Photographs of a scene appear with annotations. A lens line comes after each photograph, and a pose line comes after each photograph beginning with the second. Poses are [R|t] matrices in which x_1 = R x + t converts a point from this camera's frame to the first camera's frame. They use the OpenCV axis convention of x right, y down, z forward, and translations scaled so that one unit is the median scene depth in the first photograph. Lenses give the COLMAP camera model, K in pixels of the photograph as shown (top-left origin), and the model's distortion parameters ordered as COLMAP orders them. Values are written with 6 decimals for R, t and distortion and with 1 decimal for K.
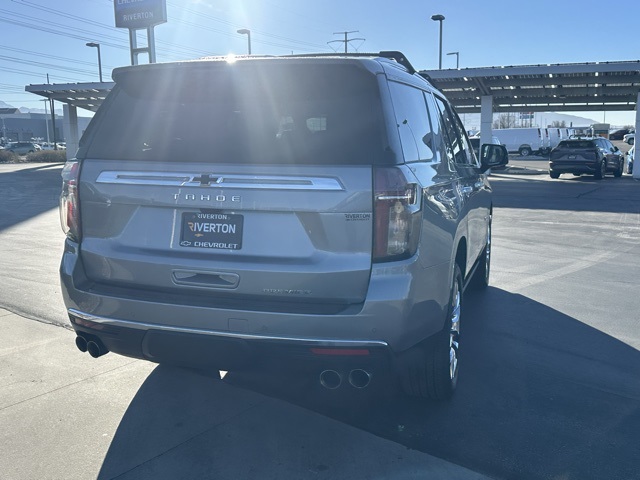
lens RADIAL K [[622.3, 0, 314.2], [0, 622.3, 240.8], [0, 0, 1]] dist [0.126315, -0.210911]
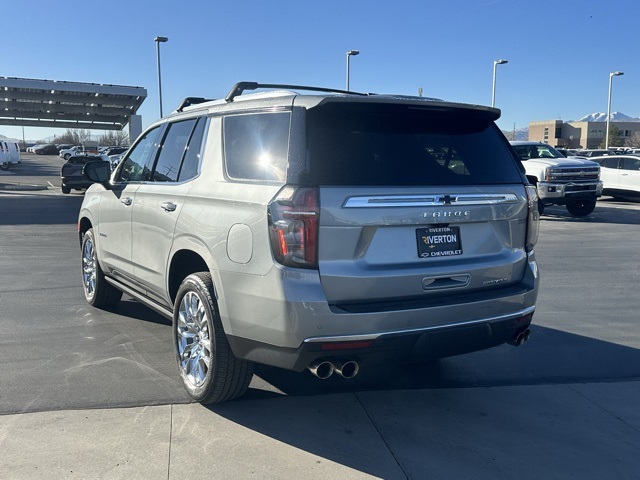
lens RADIAL K [[622.3, 0, 314.2], [0, 622.3, 240.8], [0, 0, 1]] dist [0.126315, -0.210911]
pose [[0.658772, -0.088209, 0.747153, -1.216272], [0.105039, 0.994160, 0.024757, -0.072758], [-0.744974, 0.062171, 0.664190, 0.381743]]
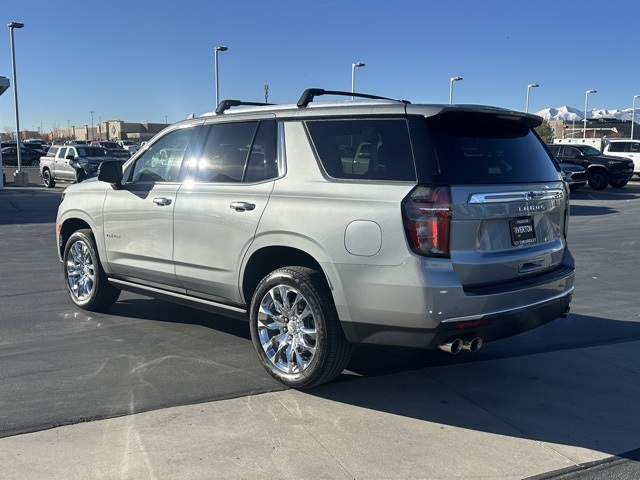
lens RADIAL K [[622.3, 0, 314.2], [0, 622.3, 240.8], [0, 0, 1]] dist [0.126315, -0.210911]
pose [[0.456283, -0.110719, 0.882920, -1.622148], [0.125087, 0.990357, 0.059548, -0.137932], [-0.880999, 0.083271, 0.465733, 0.755216]]
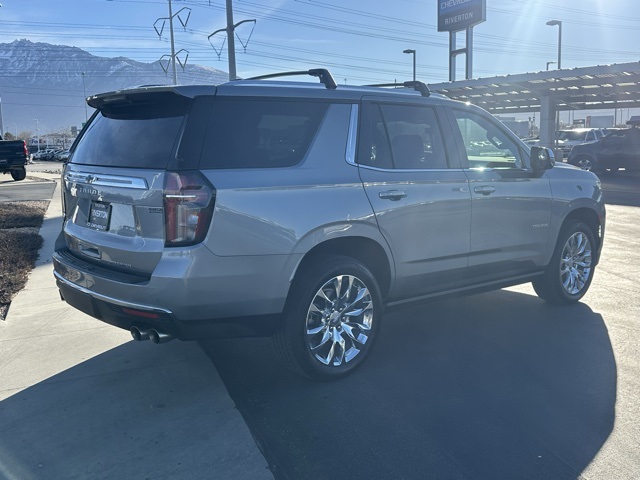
lens RADIAL K [[622.3, 0, 314.2], [0, 622.3, 240.8], [0, 0, 1]] dist [0.126315, -0.210911]
pose [[0.863877, 0.068076, -0.499082, 0.927835], [-0.066657, 0.997561, 0.020691, -0.021997], [0.499273, 0.015392, 0.866308, 0.044530]]
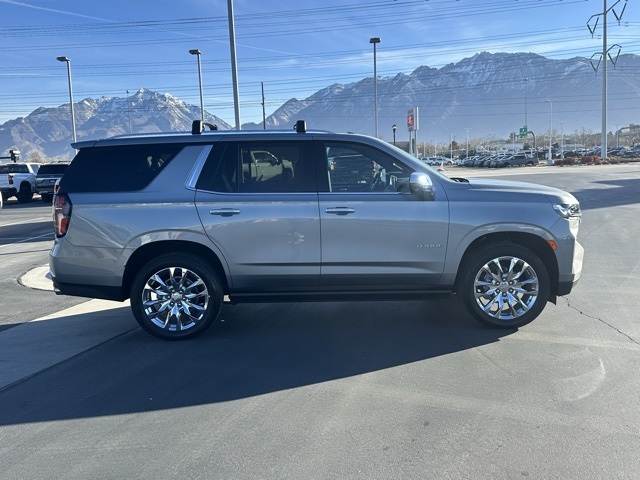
lens RADIAL K [[622.3, 0, 314.2], [0, 622.3, 240.8], [0, 0, 1]] dist [0.126315, -0.210911]
pose [[0.357417, 0.108472, -0.927625, 2.330095], [-0.106339, 0.991500, 0.074968, -0.206095], [0.927871, 0.071848, 0.365913, 0.994636]]
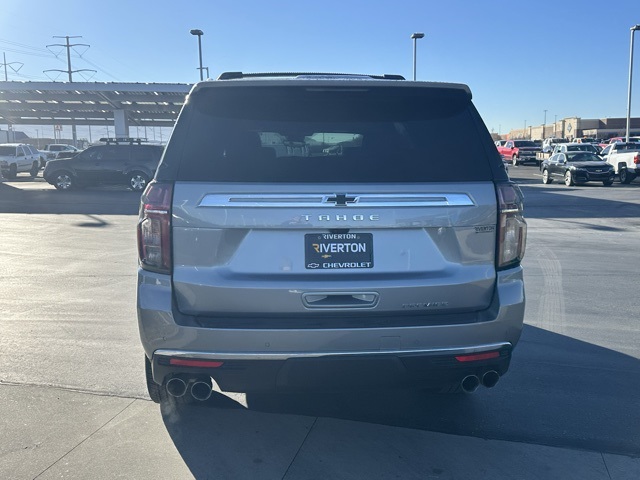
lens RADIAL K [[622.3, 0, 314.2], [0, 622.3, 240.8], [0, 0, 1]] dist [0.126315, -0.210911]
pose [[0.916587, -0.055862, 0.395914, -0.588674], [0.063489, 0.997963, -0.006175, -0.028506], [-0.394763, 0.030796, 0.918267, 0.110827]]
